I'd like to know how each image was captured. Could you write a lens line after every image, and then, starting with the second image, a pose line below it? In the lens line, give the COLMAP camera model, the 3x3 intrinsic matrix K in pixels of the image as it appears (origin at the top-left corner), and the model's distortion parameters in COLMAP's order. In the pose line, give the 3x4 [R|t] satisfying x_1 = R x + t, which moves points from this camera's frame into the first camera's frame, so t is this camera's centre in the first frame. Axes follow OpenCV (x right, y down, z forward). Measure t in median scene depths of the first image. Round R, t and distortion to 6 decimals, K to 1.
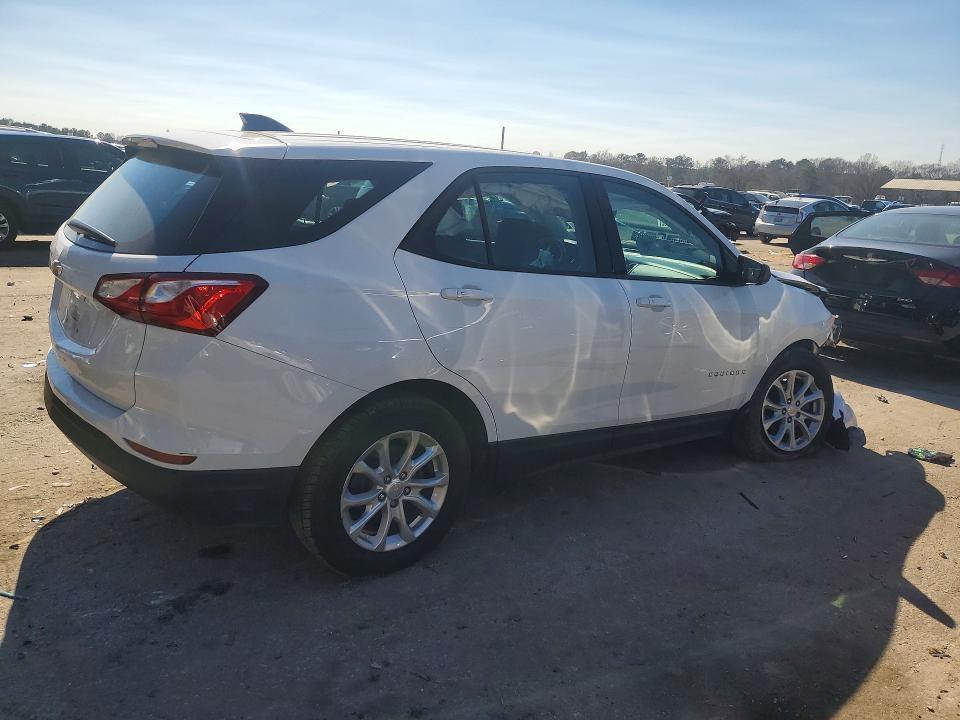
lens RADIAL K [[765.9, 0, 480.0], [0, 765.9, 360.0], [0, 0, 1]] dist [0.006517, -0.001188]
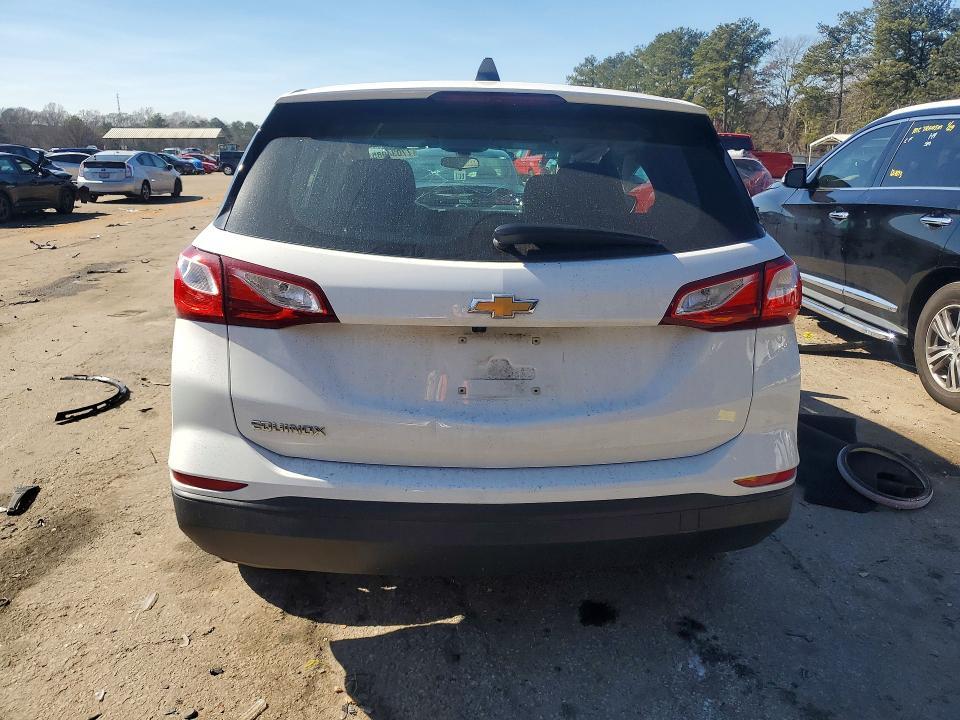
lens RADIAL K [[765.9, 0, 480.0], [0, 765.9, 360.0], [0, 0, 1]] dist [0.006517, -0.001188]
pose [[0.551520, -0.271114, 0.788874, -0.158065], [0.222582, 0.959251, 0.174056, -0.028197], [-0.803917, 0.079593, 0.589391, 0.097430]]
